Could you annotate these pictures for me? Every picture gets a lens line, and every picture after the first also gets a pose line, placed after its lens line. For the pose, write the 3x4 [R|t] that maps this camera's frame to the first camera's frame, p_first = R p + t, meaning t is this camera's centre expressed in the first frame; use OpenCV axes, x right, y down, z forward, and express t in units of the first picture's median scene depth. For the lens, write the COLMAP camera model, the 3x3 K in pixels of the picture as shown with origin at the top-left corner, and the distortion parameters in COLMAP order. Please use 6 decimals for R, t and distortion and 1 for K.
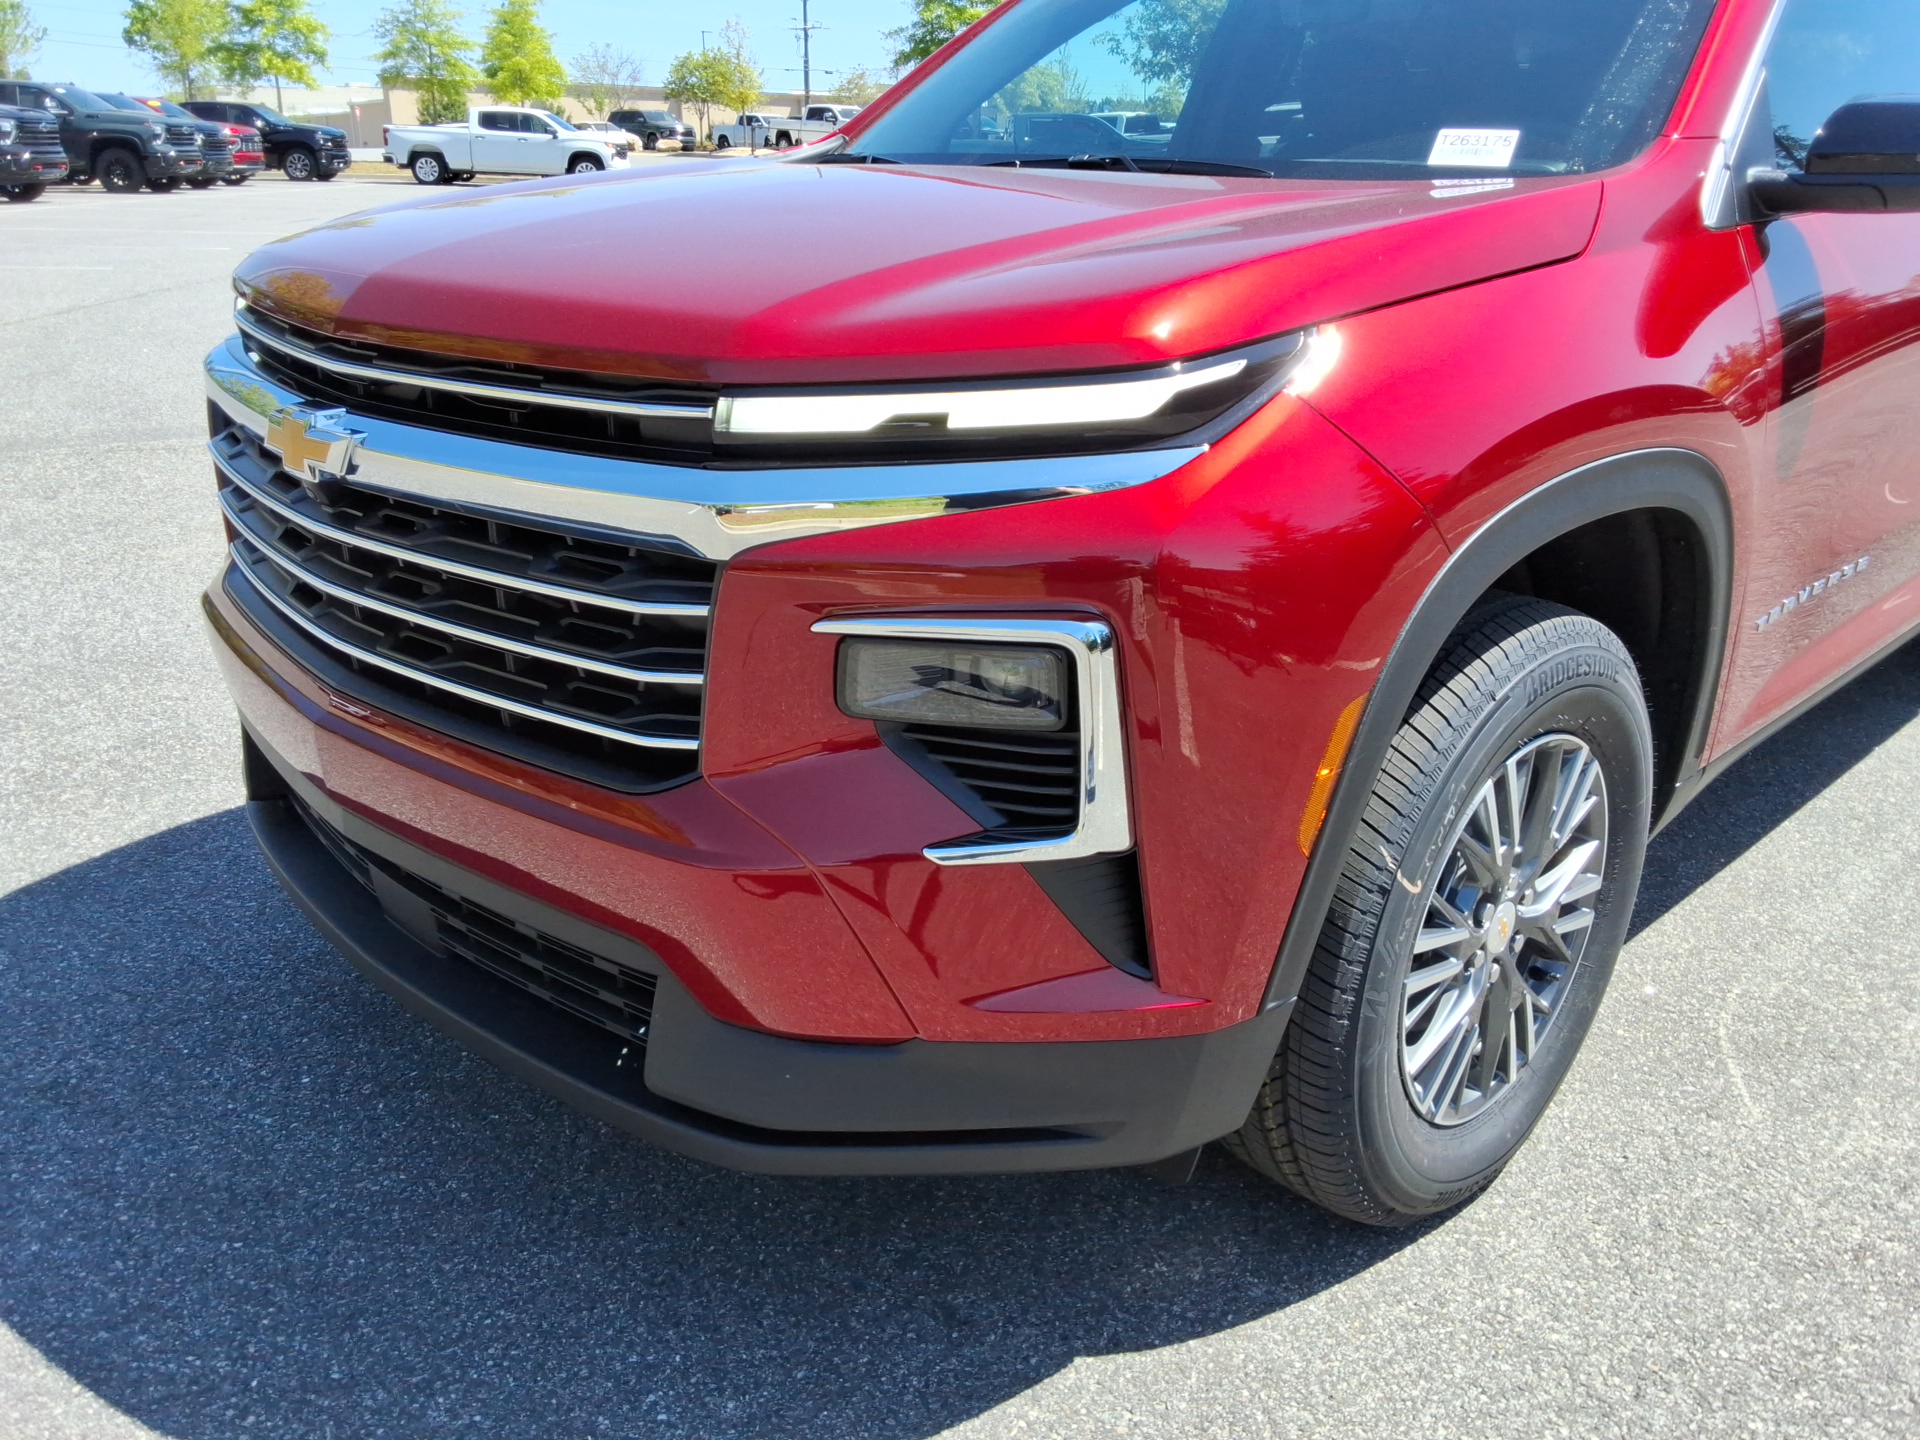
lens RADIAL K [[1534.7, 0, 949.2], [0, 1534.7, 704.0], [0, 0, 1]] dist [0.102054, -0.172574]
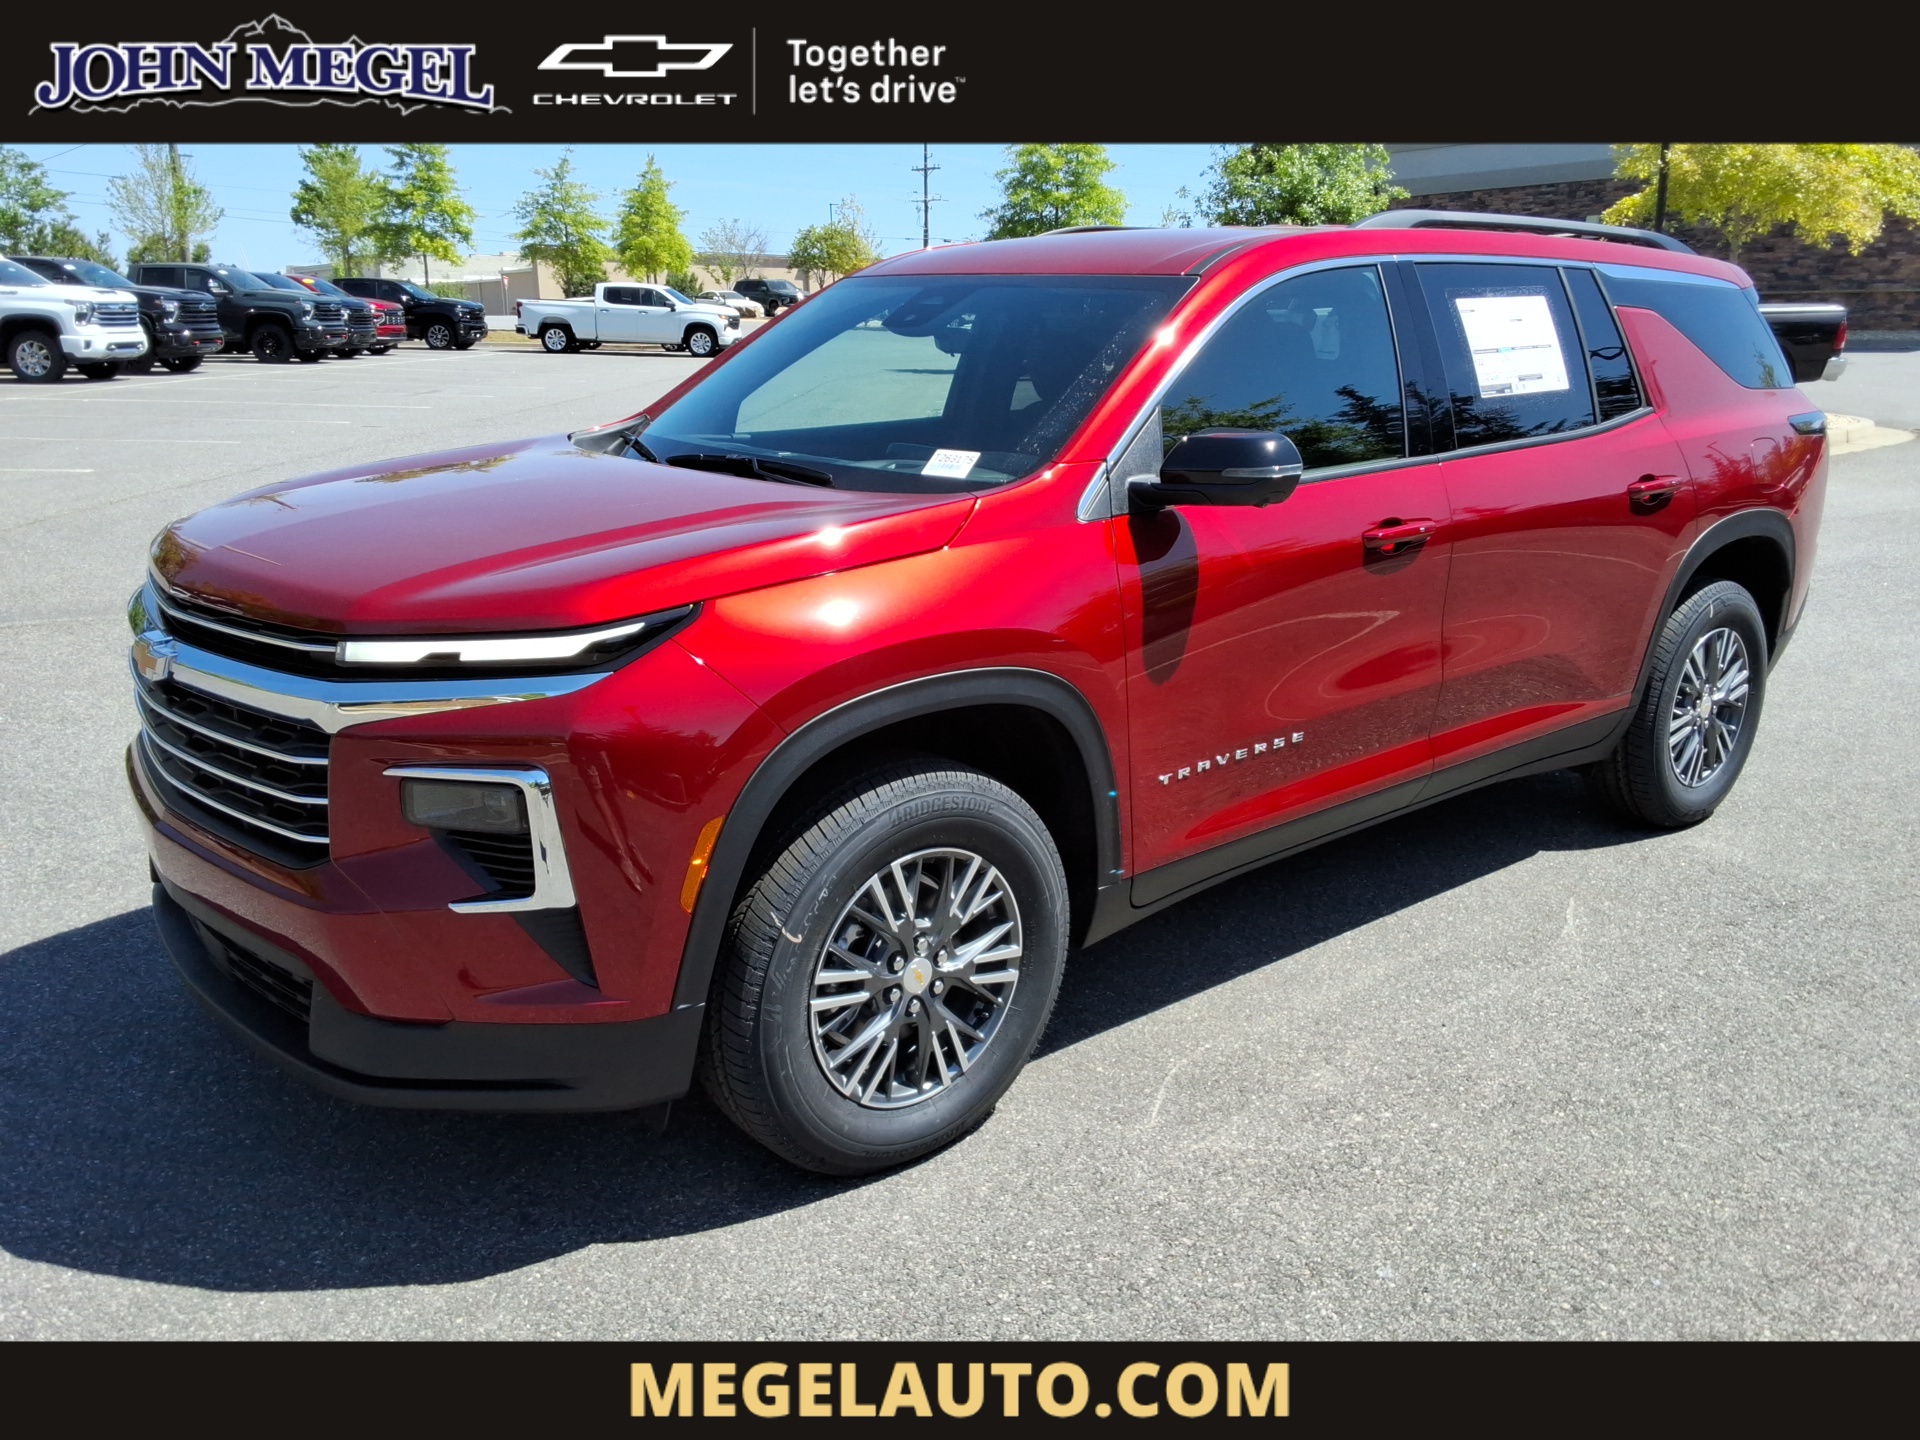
lens RADIAL K [[1550.5, 0, 975.0], [0, 1550.5, 713.4], [0, 0, 1]] dist [0.109257, -0.177836]
pose [[0.997183, 0.013192, -0.073840, 0.363383], [-0.019361, 0.996323, -0.083458, 0.009734], [0.072467, 0.084652, 0.993772, -0.370852]]
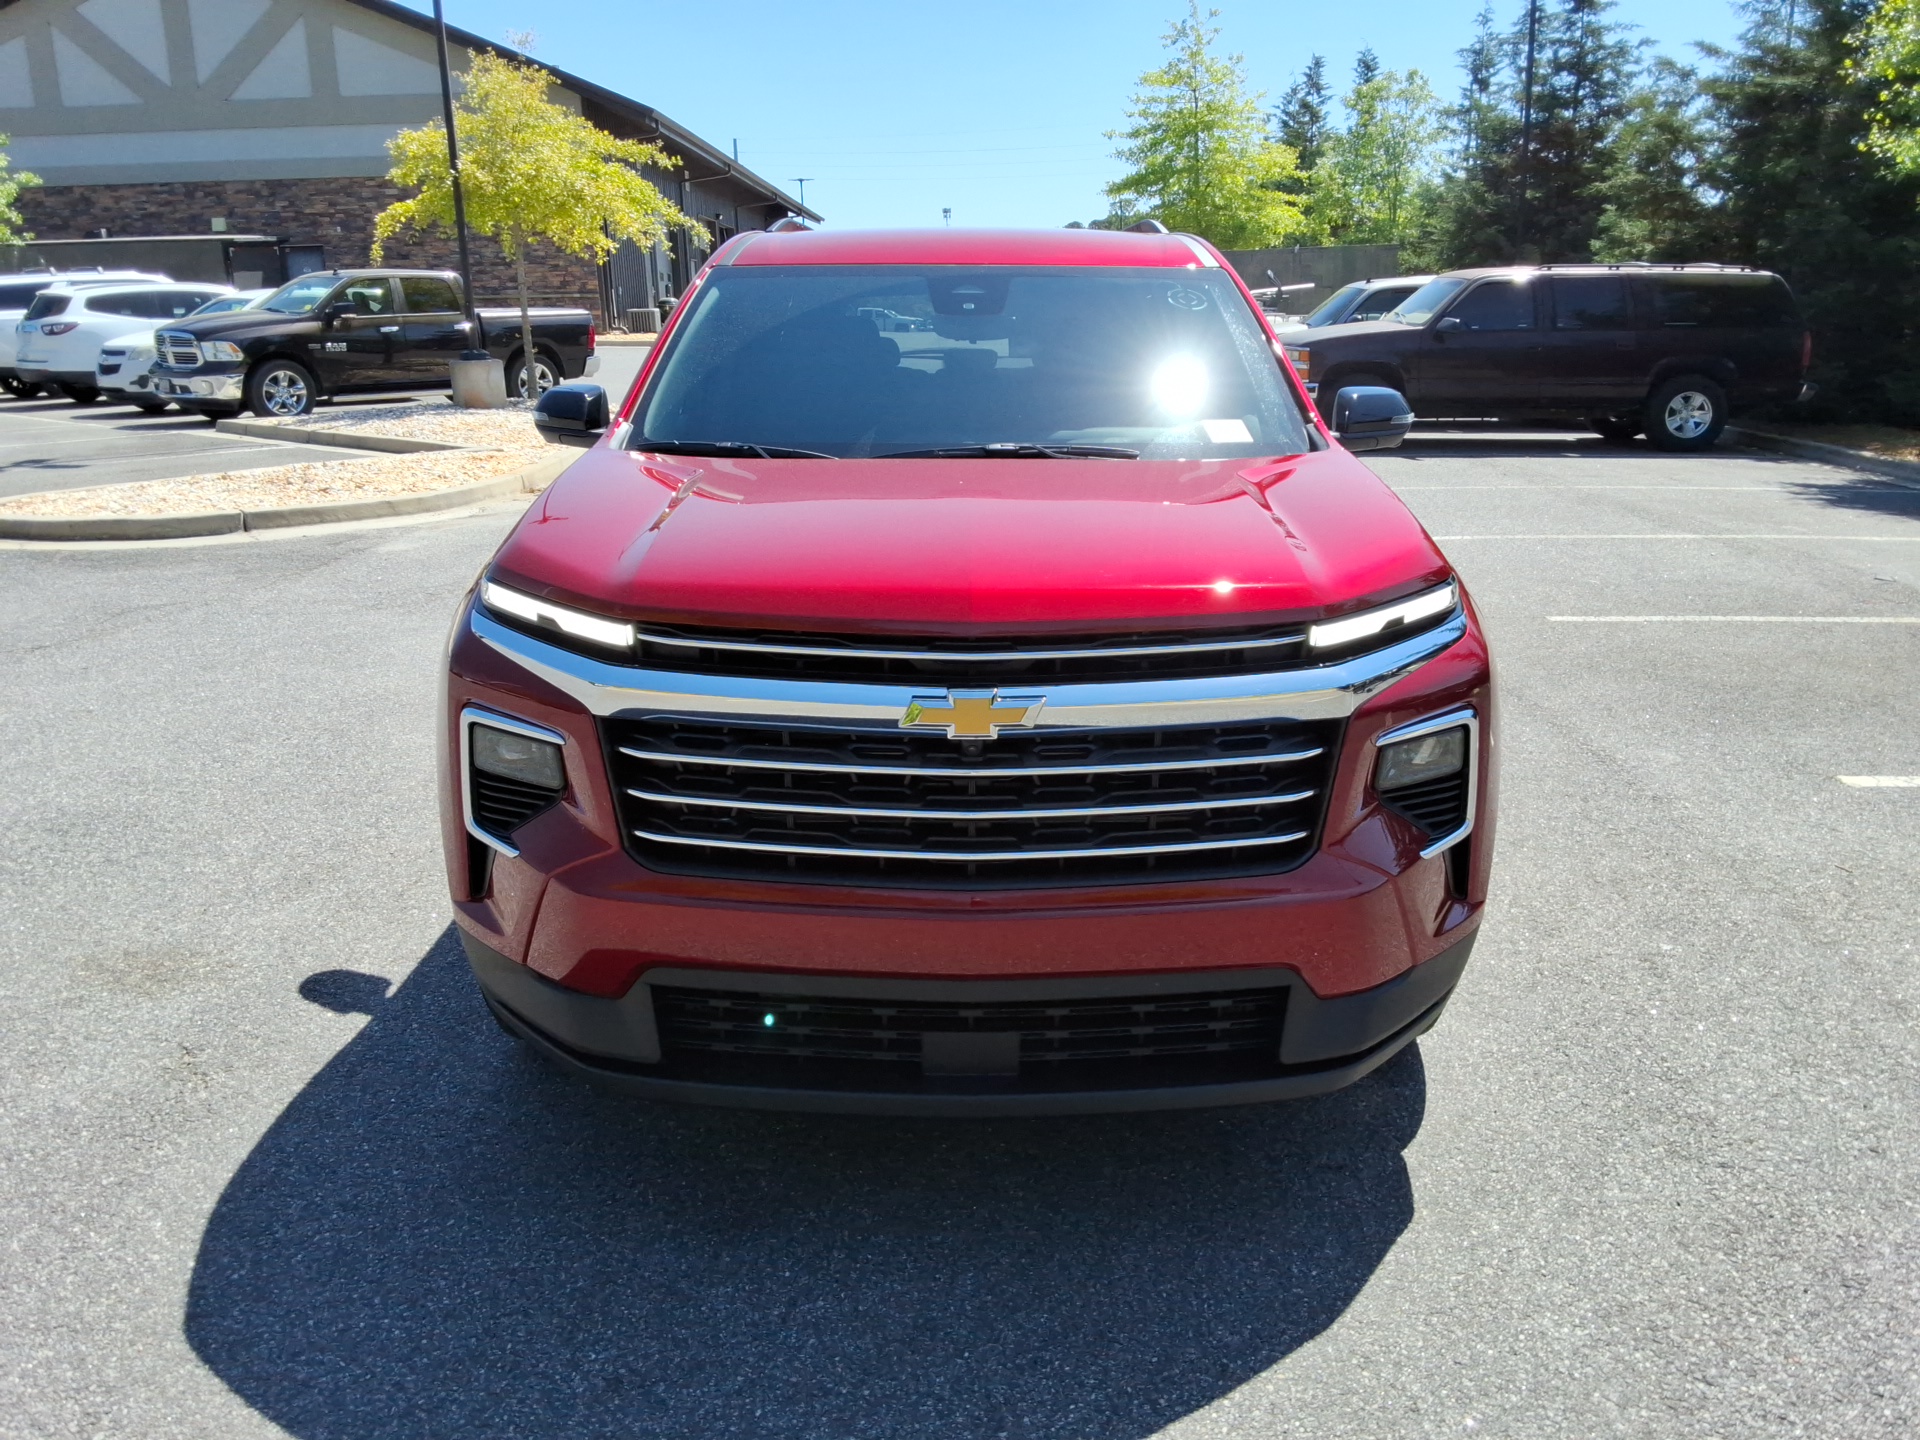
lens RADIAL K [[1536.0, 0, 991.6], [0, 1536.0, 725.1], [0, 0, 1]] dist [0.105372, -0.175147]
pose [[0.692829, -0.193891, 0.694546, -0.837141], [0.245903, 0.968967, 0.025204, -0.115856], [-0.677878, 0.153329, 0.719007, 0.010462]]
